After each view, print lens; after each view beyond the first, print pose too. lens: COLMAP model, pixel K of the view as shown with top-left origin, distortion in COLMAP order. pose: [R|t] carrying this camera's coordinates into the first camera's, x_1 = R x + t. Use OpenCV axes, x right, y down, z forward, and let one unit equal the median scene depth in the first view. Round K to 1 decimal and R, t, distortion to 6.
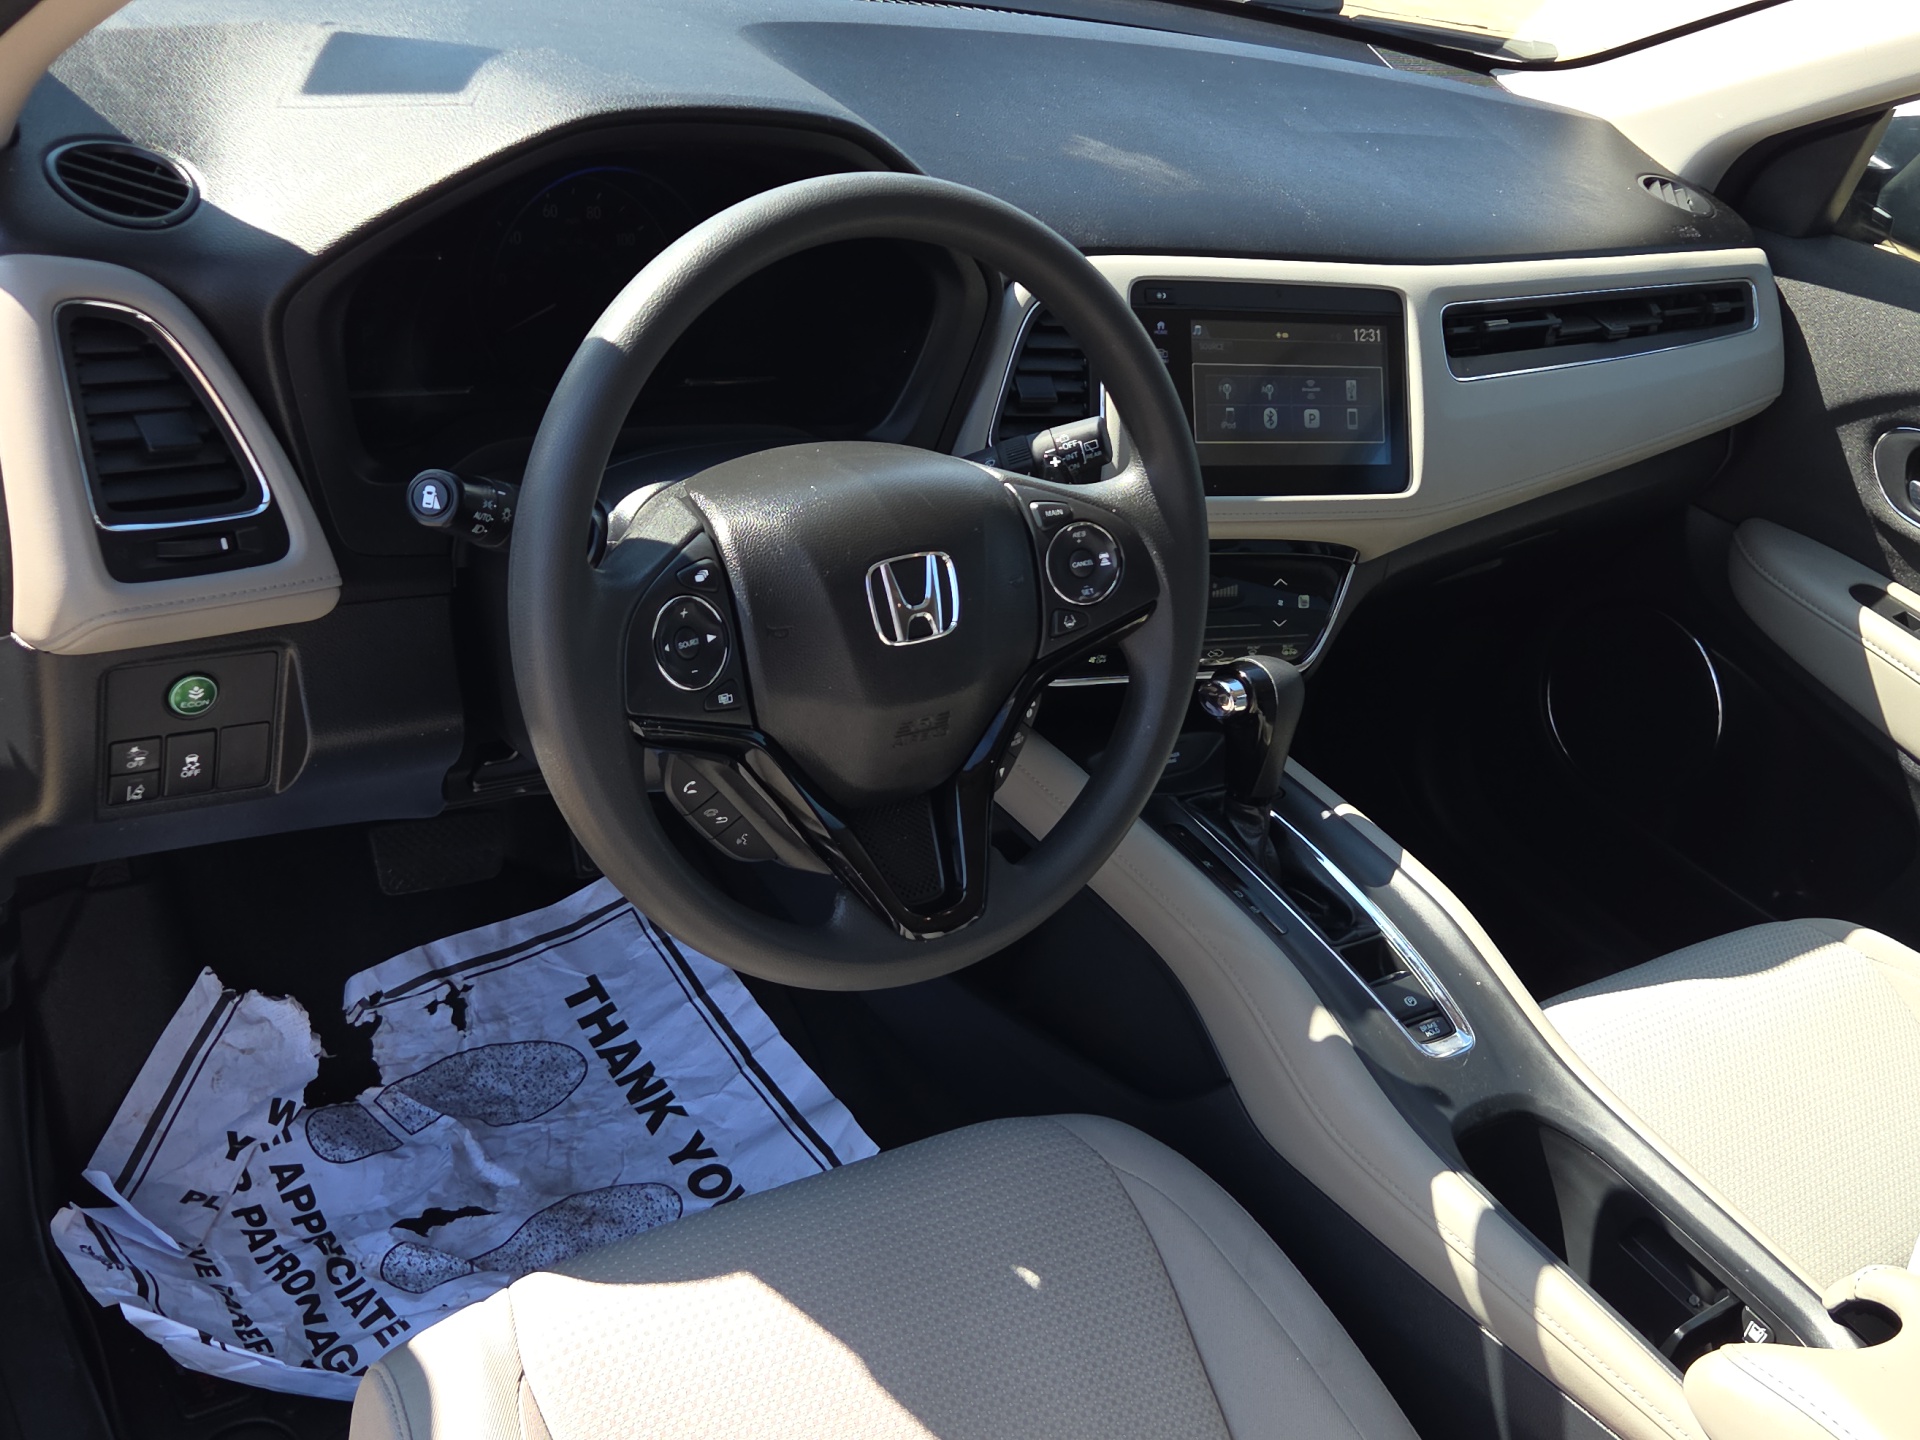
lens RADIAL K [[2006.5, 0, 997.5], [0, 2006.5, 708.2], [0, 0, 1]] dist [0.081009, 0.004553]
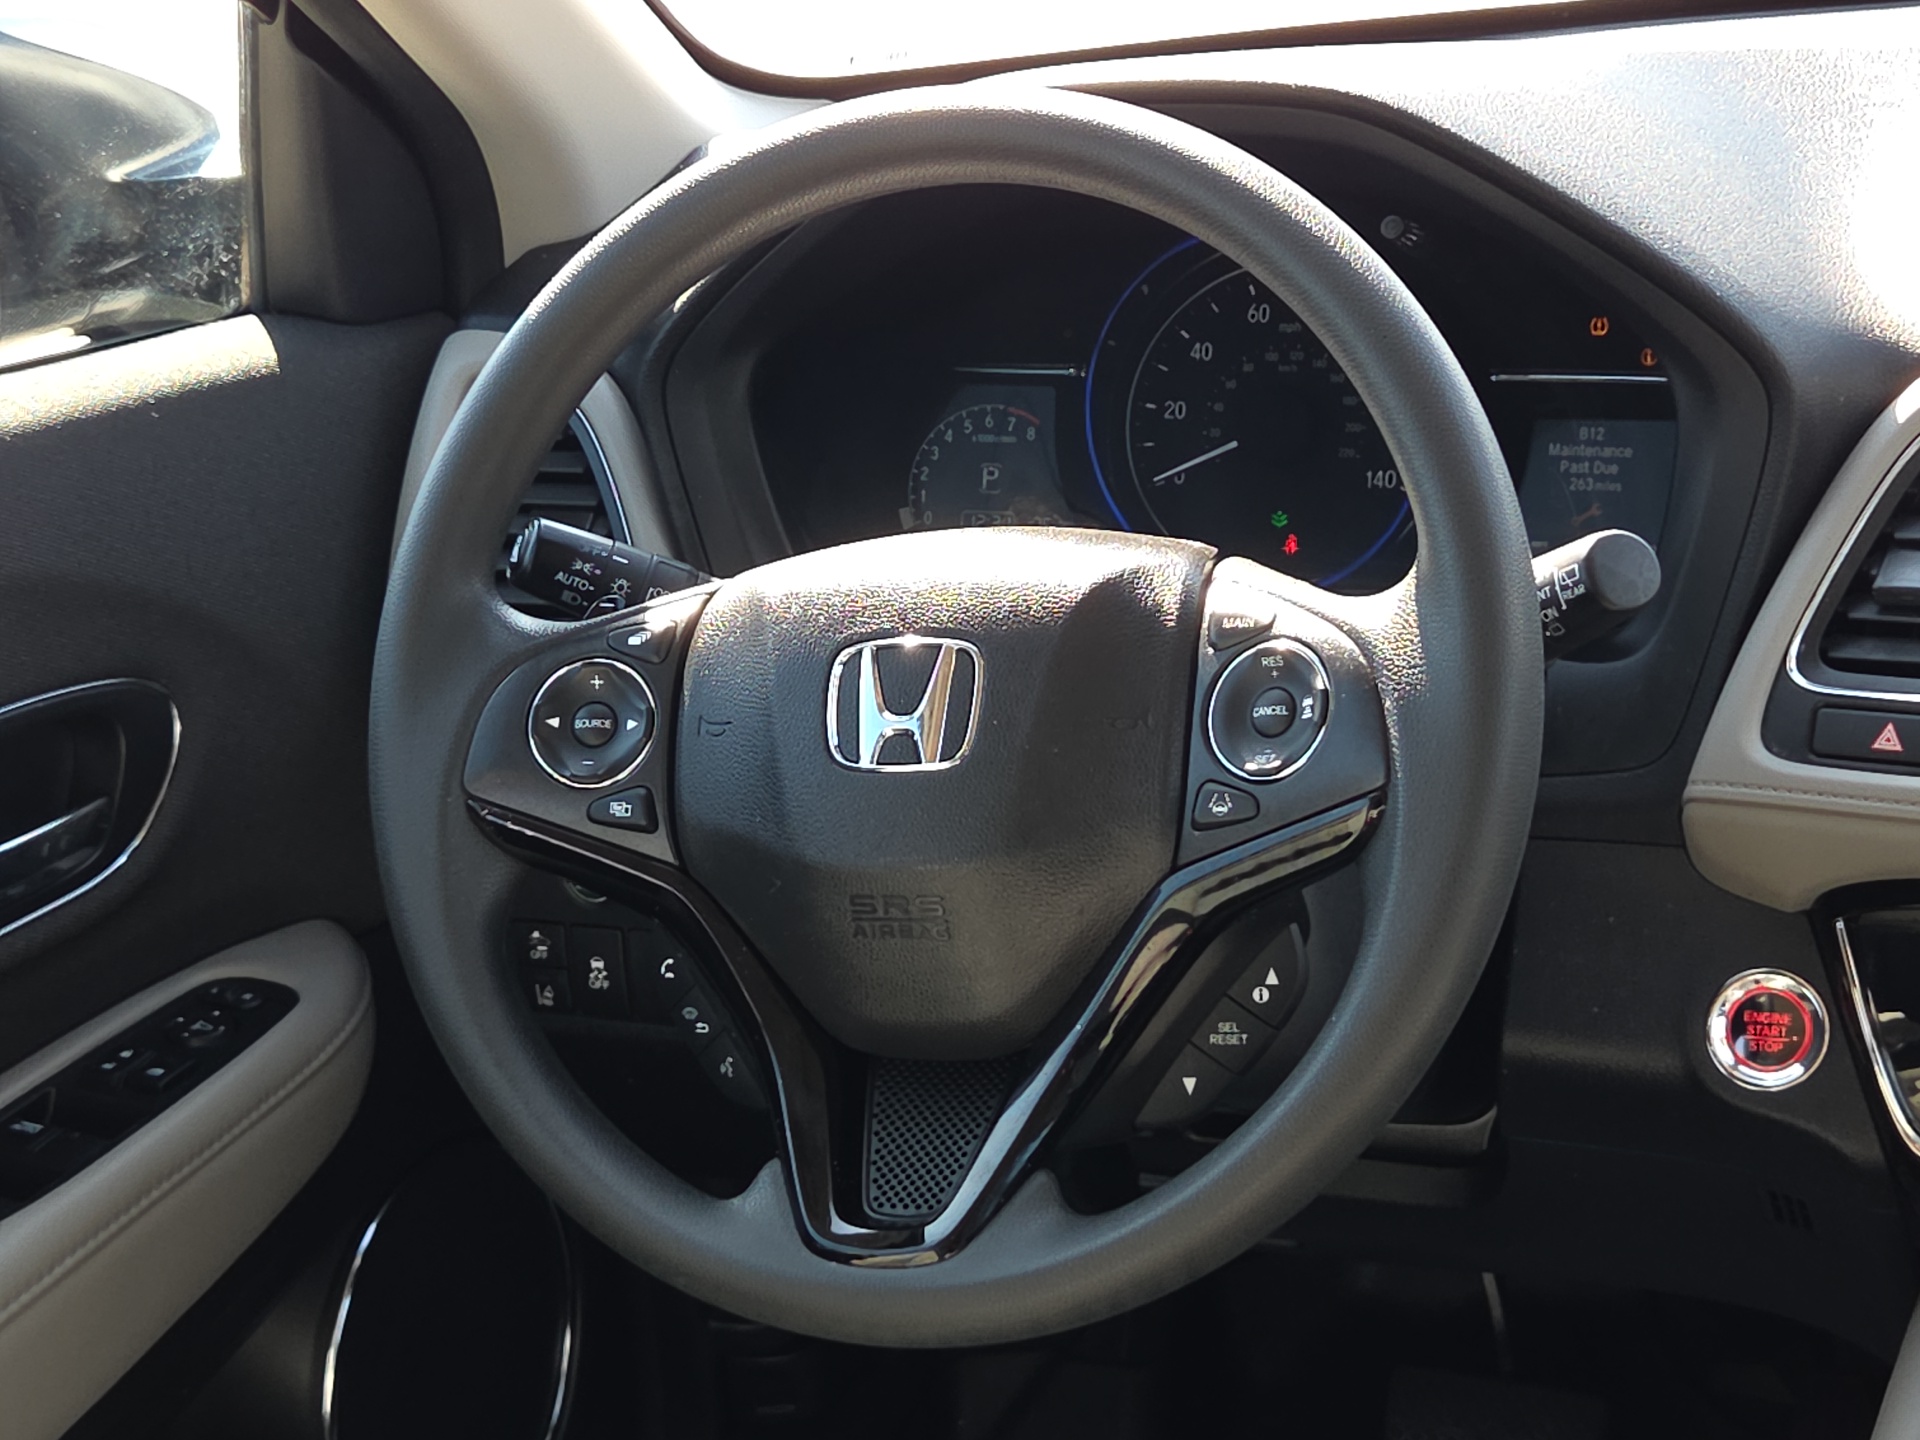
lens RADIAL K [[3525.6, 0, 964.2], [0, 3525.6, 670.8], [0, 0, 1]] dist [0.127342, -0.126630]
pose [[0.489116, -0.014428, -0.872099, 0.634798], [-0.265466, 0.949965, -0.164603, 0.076606], [0.830839, 0.312023, 0.460813, 0.331405]]
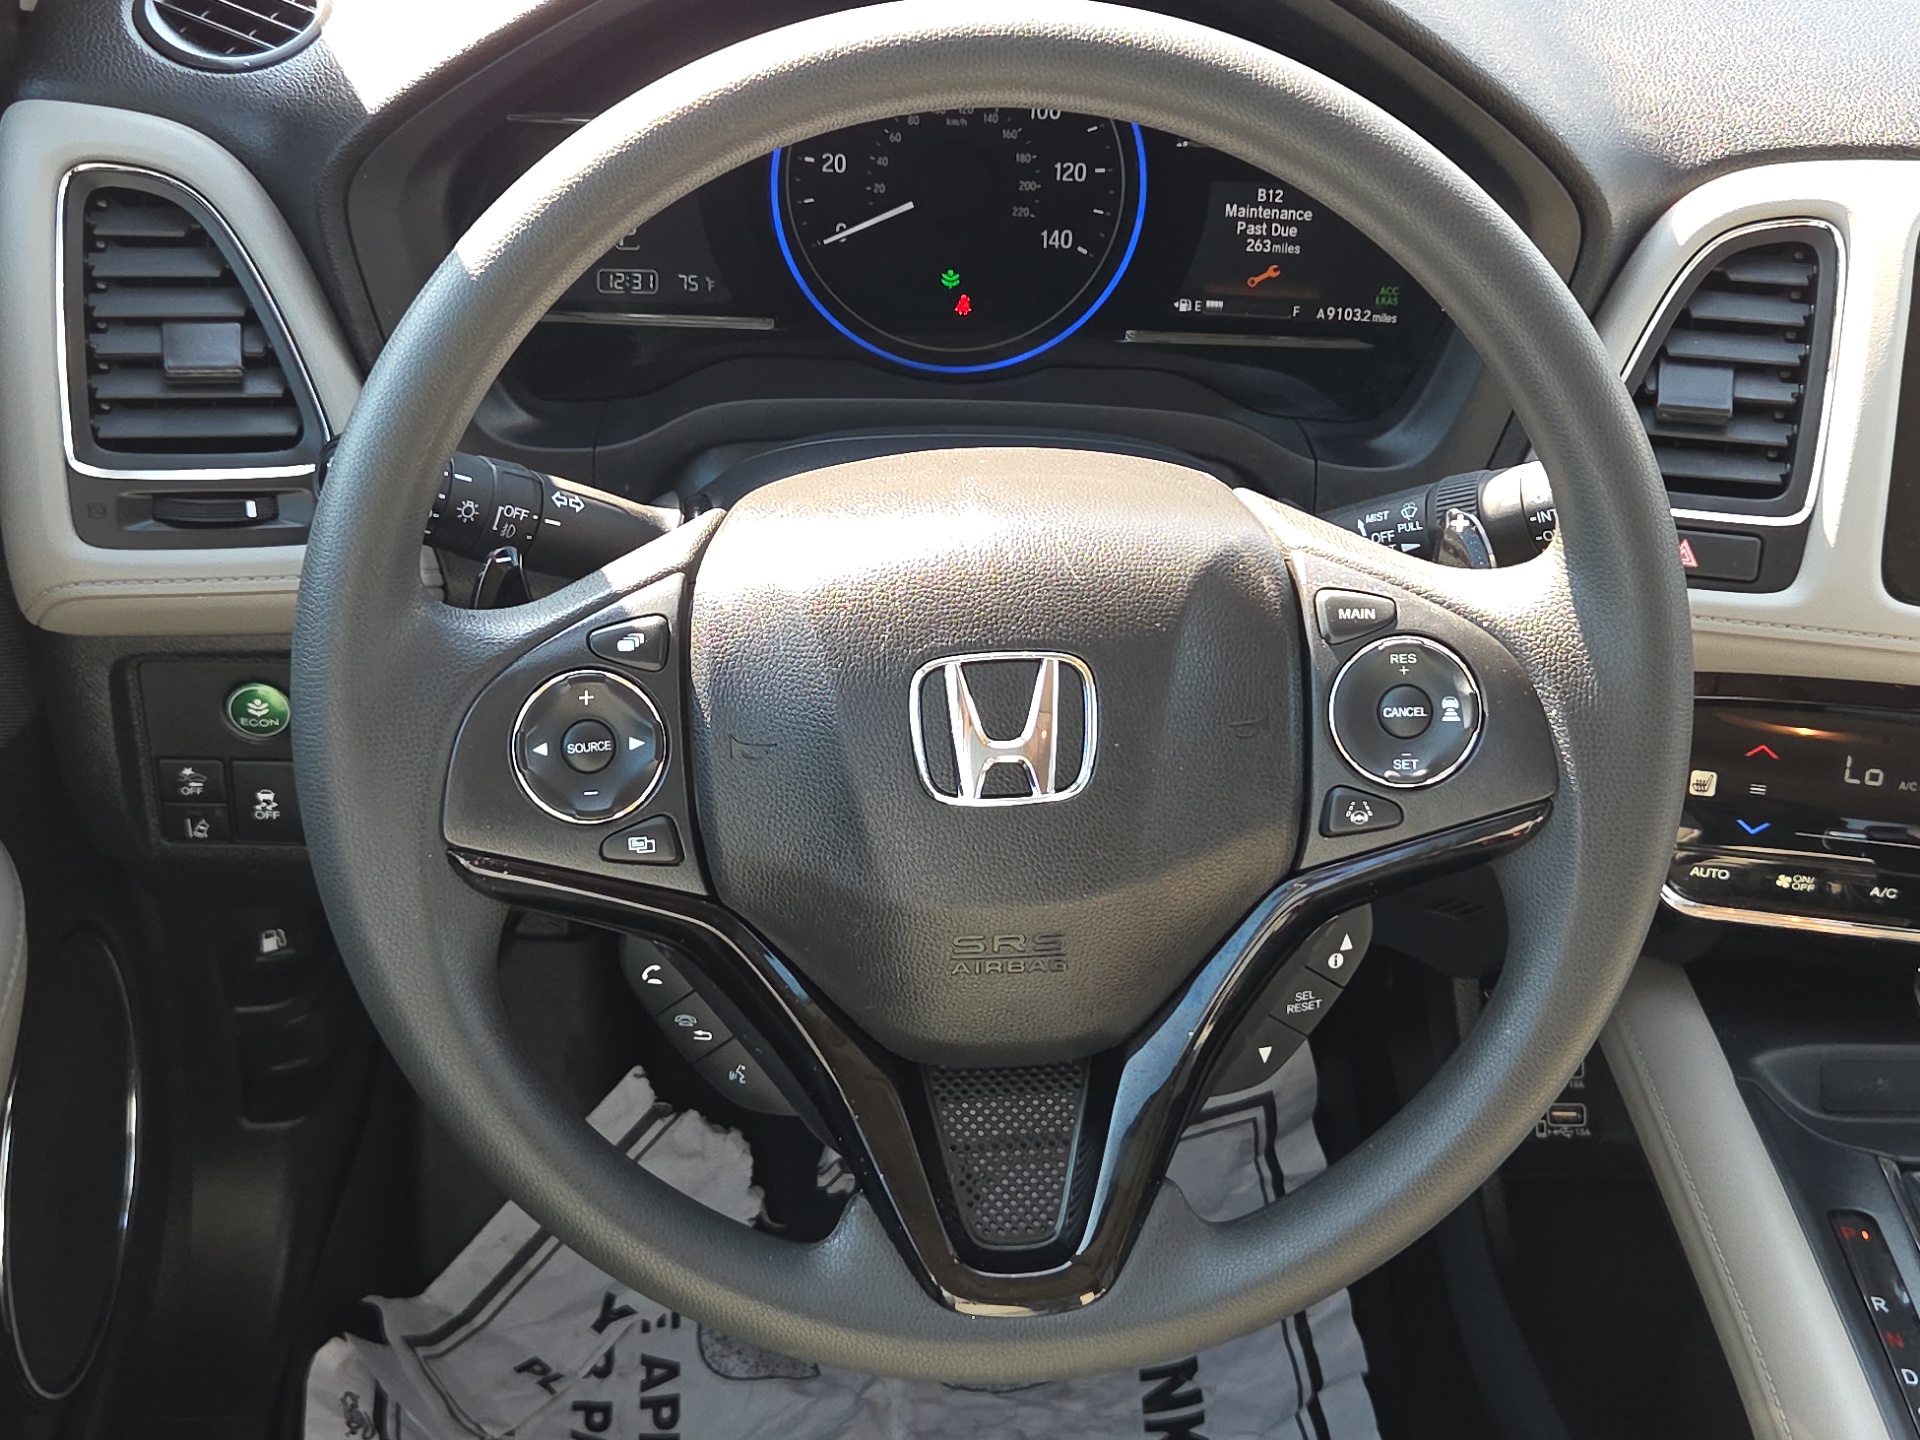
lens RADIAL K [[2738.0, 0, 976.2], [0, 2738.0, 710.5], [0, 0, 1]] dist [0.086039, -0.031562]
pose [[0.827681, 0.149082, -0.541035, 0.252889], [-0.157755, 0.987003, 0.030632, -0.055586], [0.538570, 0.059997, 0.840442, 0.222890]]
